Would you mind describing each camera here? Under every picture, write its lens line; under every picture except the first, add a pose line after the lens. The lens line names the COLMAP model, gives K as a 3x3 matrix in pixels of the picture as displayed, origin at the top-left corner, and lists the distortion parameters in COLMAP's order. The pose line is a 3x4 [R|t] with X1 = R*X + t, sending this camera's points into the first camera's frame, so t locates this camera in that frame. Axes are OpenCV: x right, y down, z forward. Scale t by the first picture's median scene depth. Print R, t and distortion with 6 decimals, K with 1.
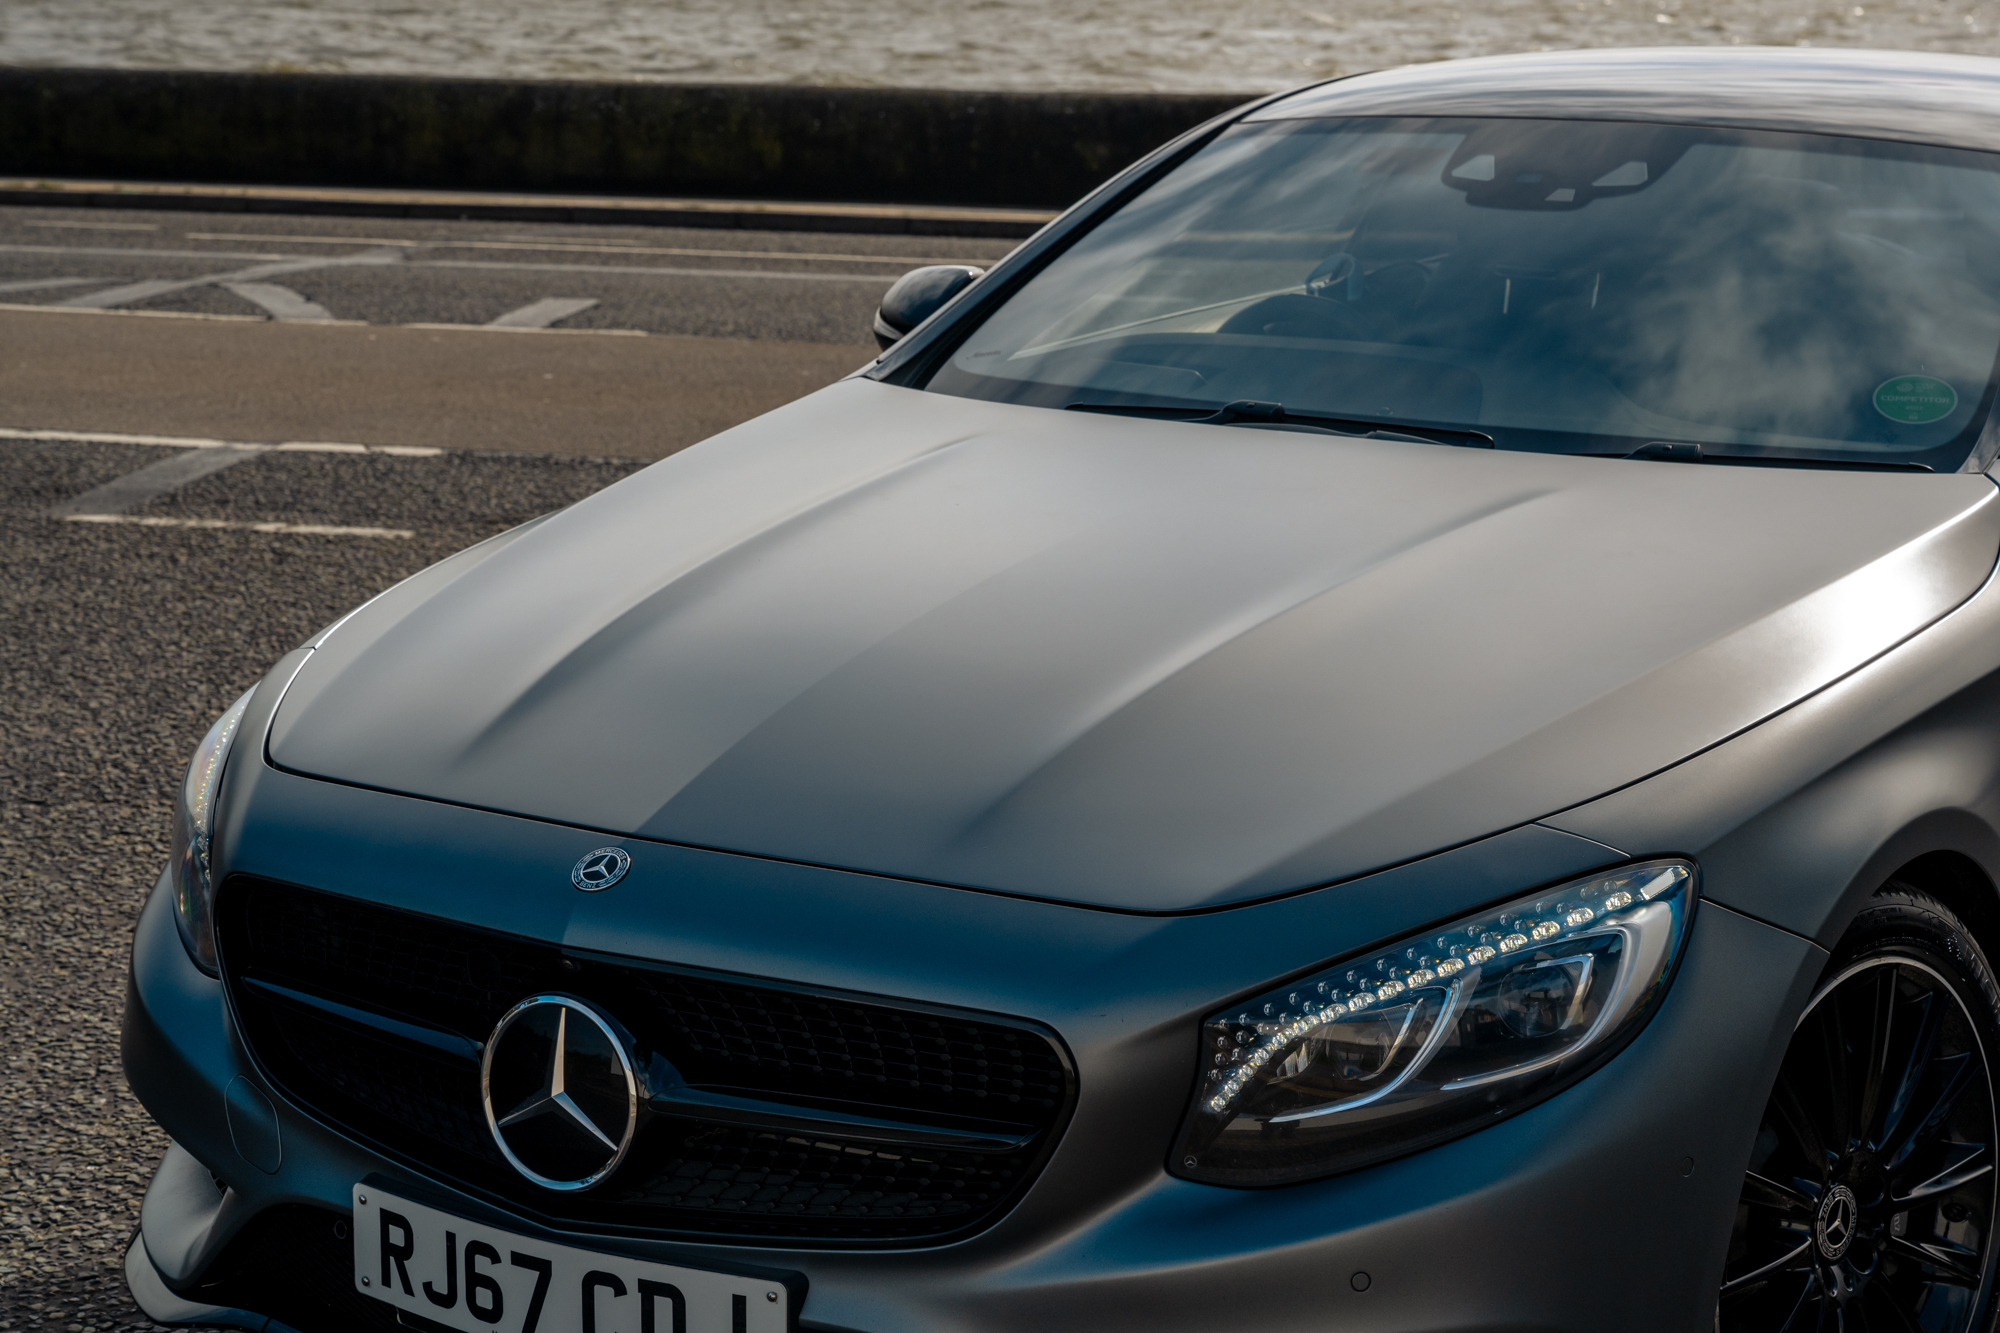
lens RADIAL K [[3893.0, 0, 1000.0], [0, 3893.0, 666.5], [0, 0, 1]] dist [-0.014424, 0.283869]
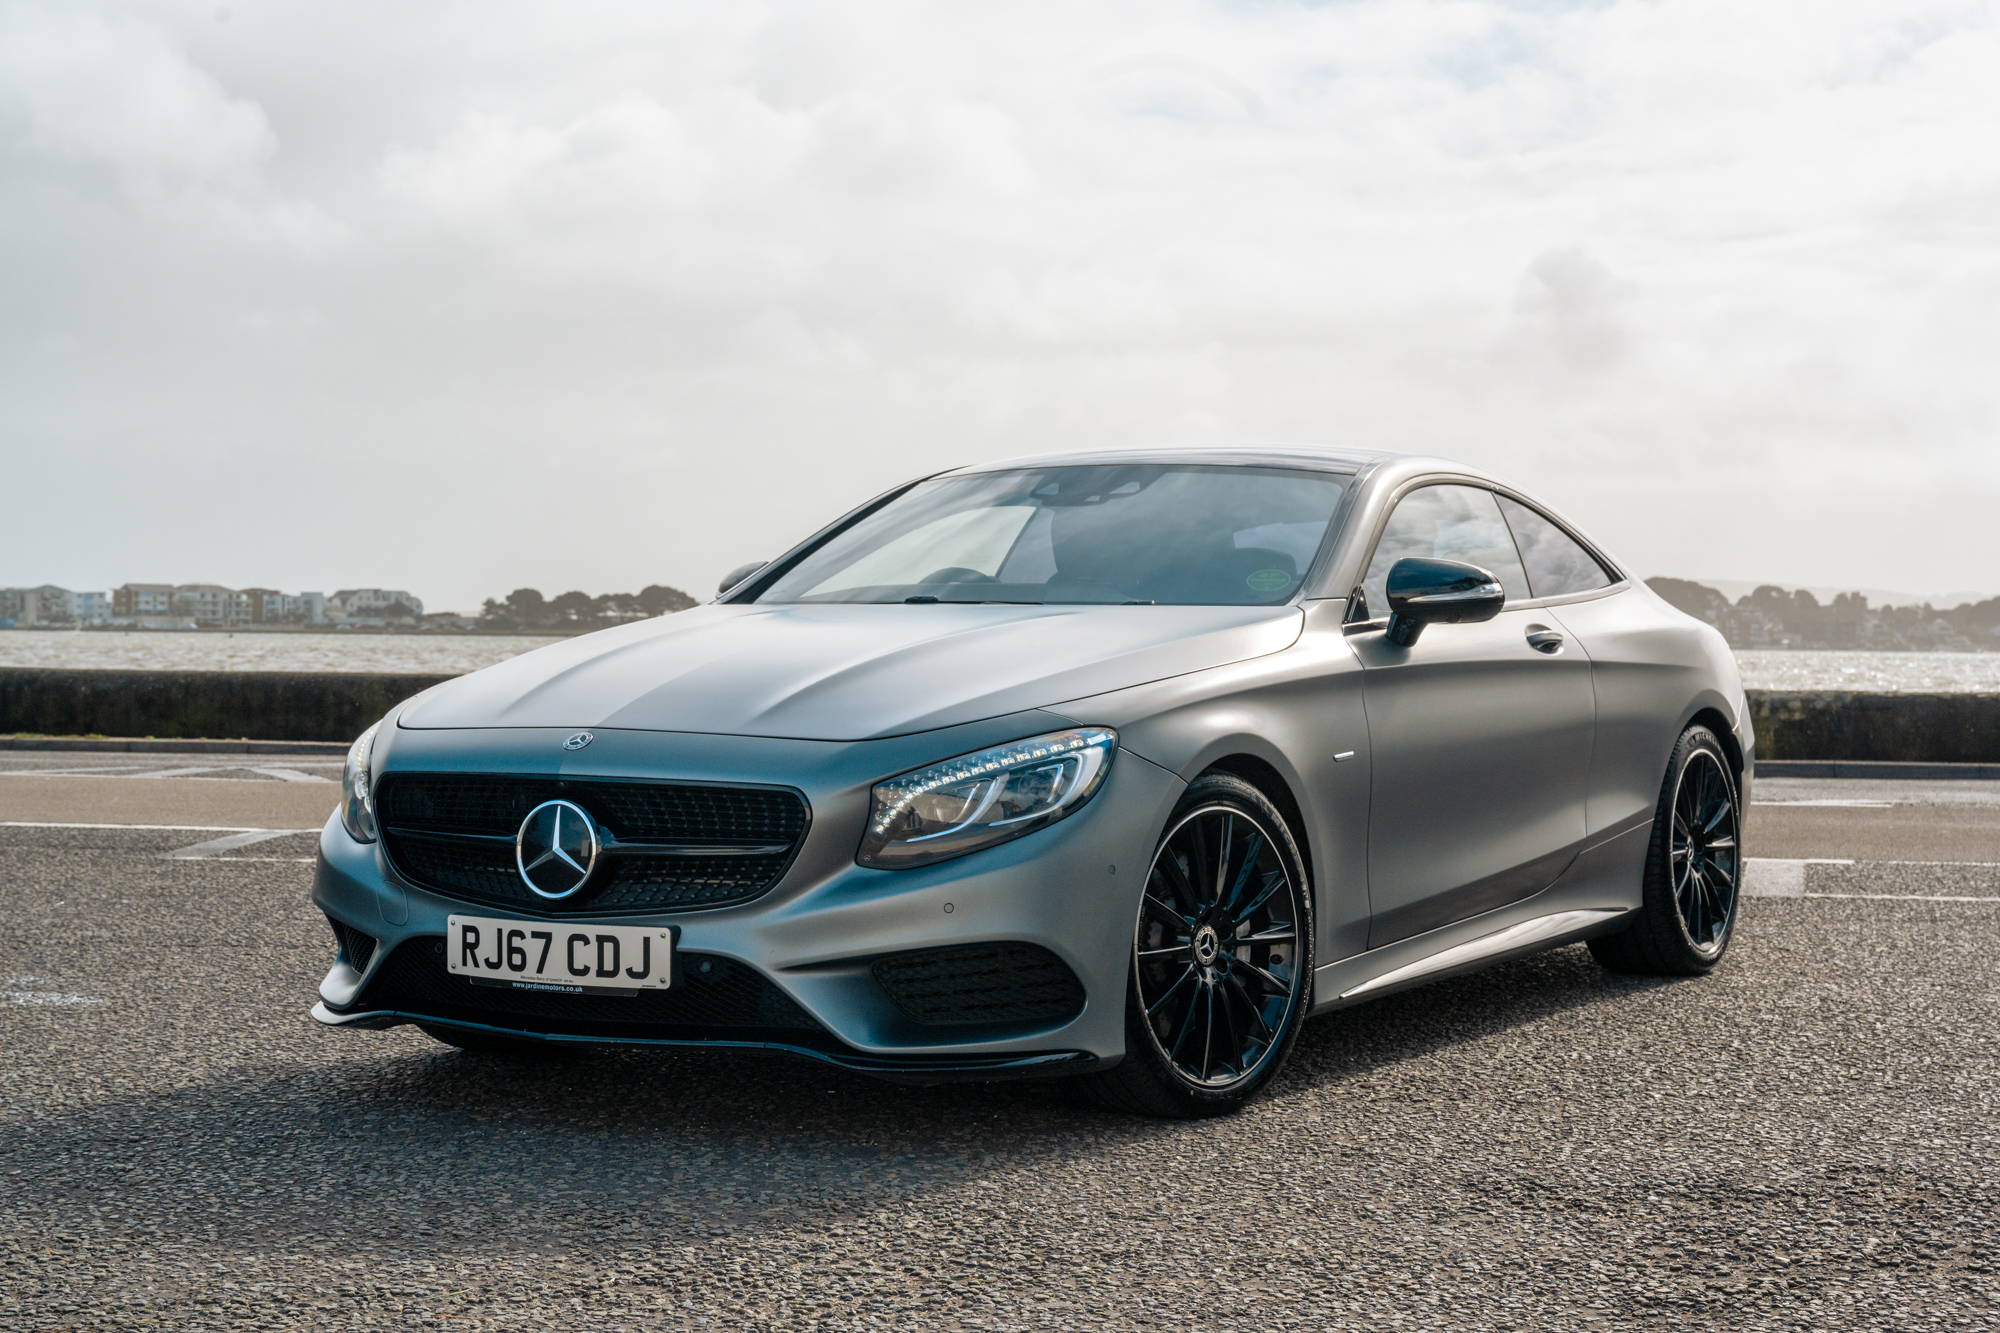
lens RADIAL K [[3232.6, 0, 1000.0], [0, 3232.6, 666.5], [0, 0, 1]] dist [-0.002469, 0.032261]
pose [[0.998534, -0.005405, 0.053857, 0.025935], [0.014654, 0.984837, -0.172861, 0.306430], [-0.052106, 0.173397, 0.983473, -0.666313]]
